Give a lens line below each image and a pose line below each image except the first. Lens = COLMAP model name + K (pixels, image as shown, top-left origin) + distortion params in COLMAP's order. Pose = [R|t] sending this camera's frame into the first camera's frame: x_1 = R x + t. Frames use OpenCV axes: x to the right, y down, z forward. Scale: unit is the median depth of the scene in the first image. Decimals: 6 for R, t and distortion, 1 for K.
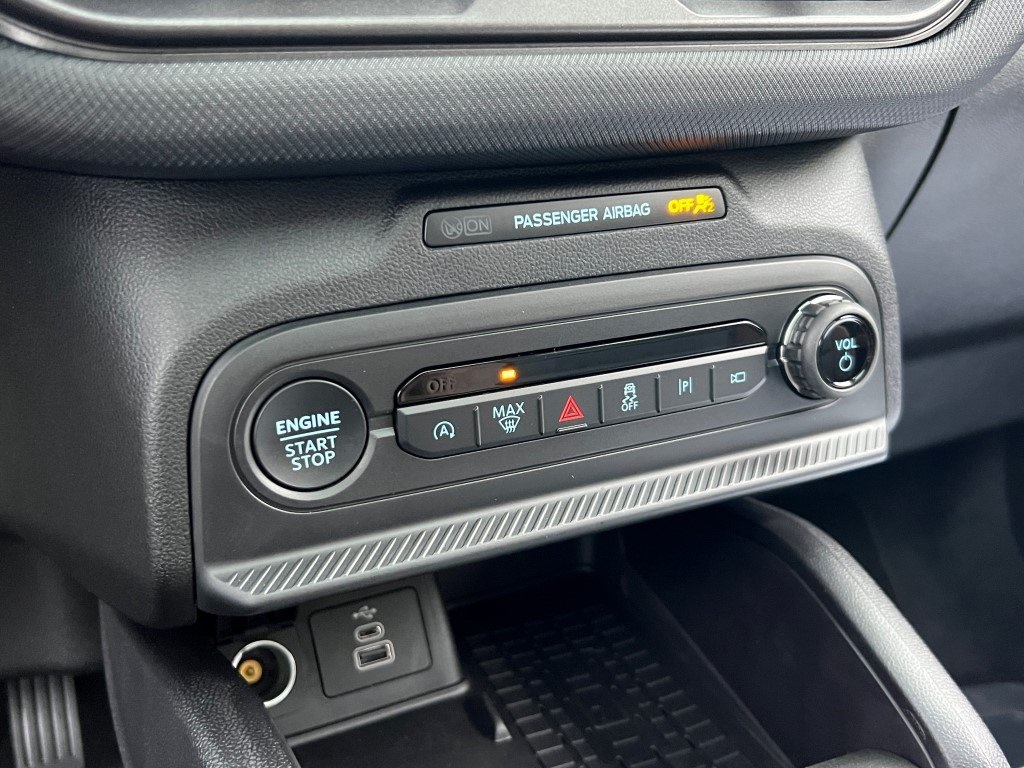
lens RADIAL K [[975.5, 0, 512.0], [0, 975.5, 384.0], [0, 0, 1]] dist [0.001958, 0.001431]
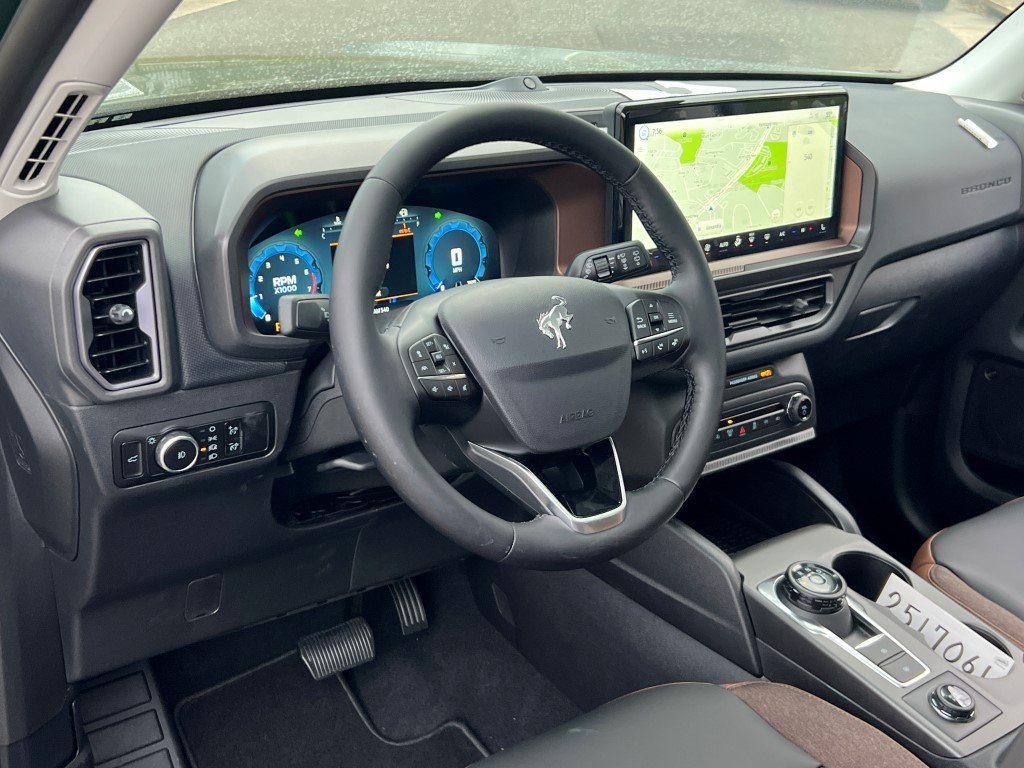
lens RADIAL K [[1192.6, 0, 512.0], [0, 1192.6, 384.0], [0, 0, 1]] dist [0.107533, -0.001439]
pose [[0.973189, -0.053766, 0.223637, -1.765716], [0.059842, 0.997998, -0.020476, -0.105176], [-0.222088, 0.033310, 0.974458, -3.211832]]
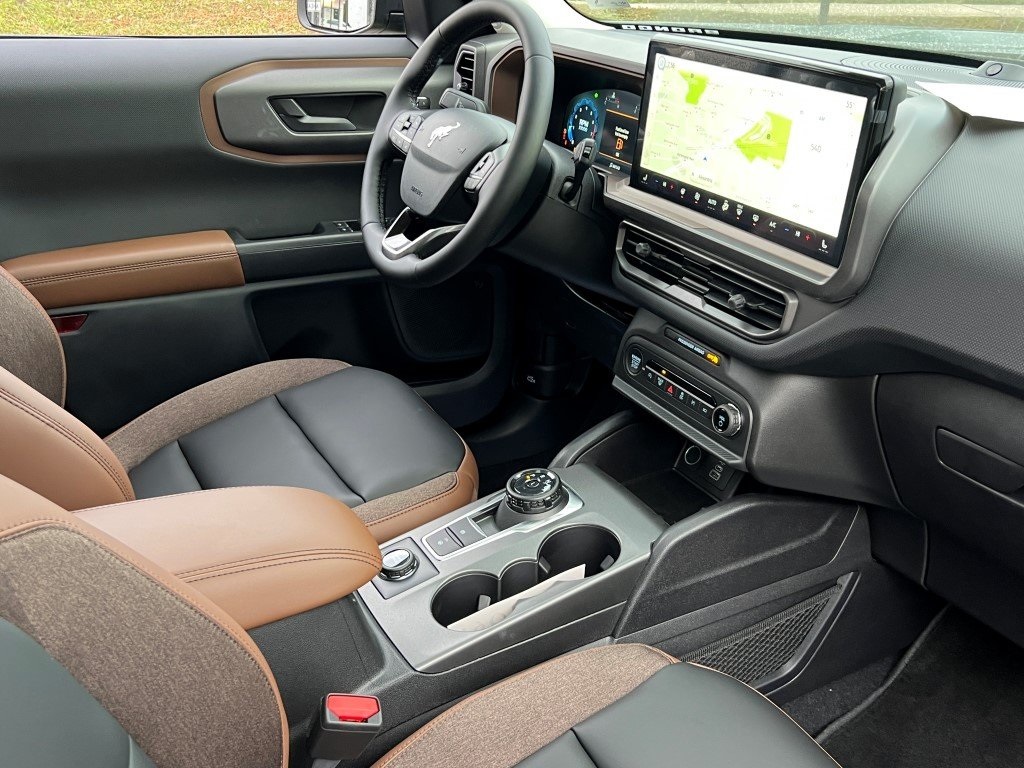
lens RADIAL K [[1051.7, 0, 512.0], [0, 1051.7, 384.0], [0, 0, 1]] dist [0.085340, -0.026805]
pose [[0.061946, 0.403214, -0.913007, 3.596003], [-0.412341, 0.843387, 0.344491, -1.099716], [0.908921, 0.355130, 0.218506, -0.454039]]
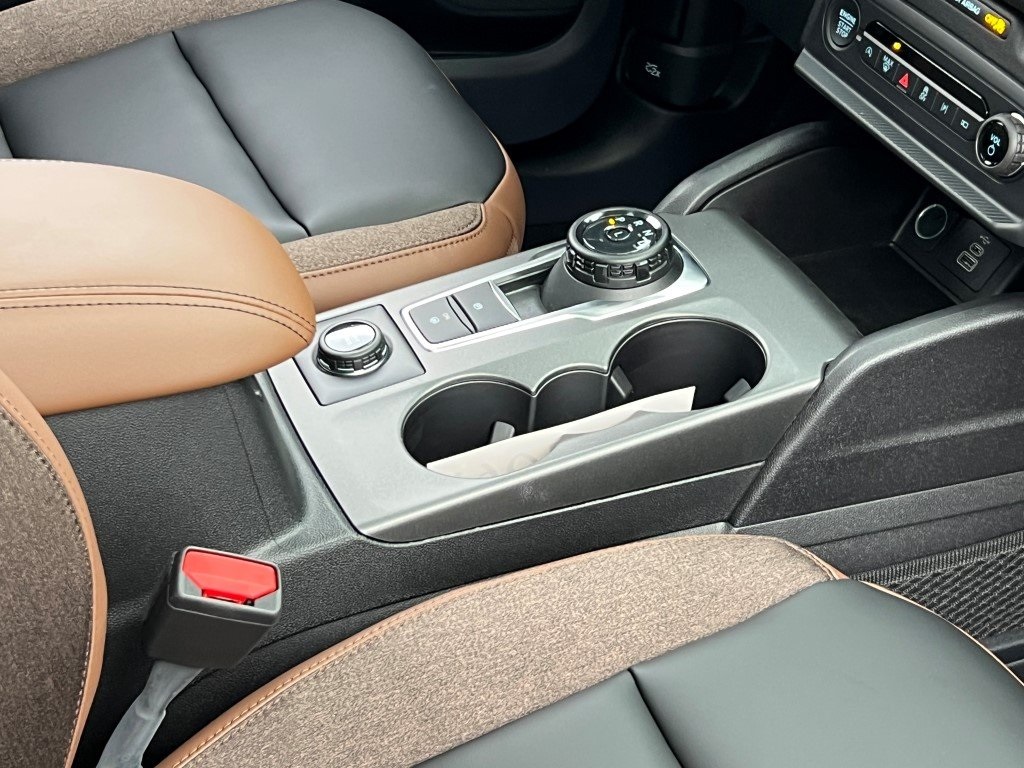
lens RADIAL K [[1819.3, 0, 512.0], [0, 1819.3, 384.0], [0, 0, 1]] dist [0.309169, -1.476095]
pose [[-0.044088, 0.530567, -0.846495, 3.422365], [-0.474920, 0.734323, 0.484995, -0.913205], [0.878924, 0.423400, 0.219602, -0.254651]]
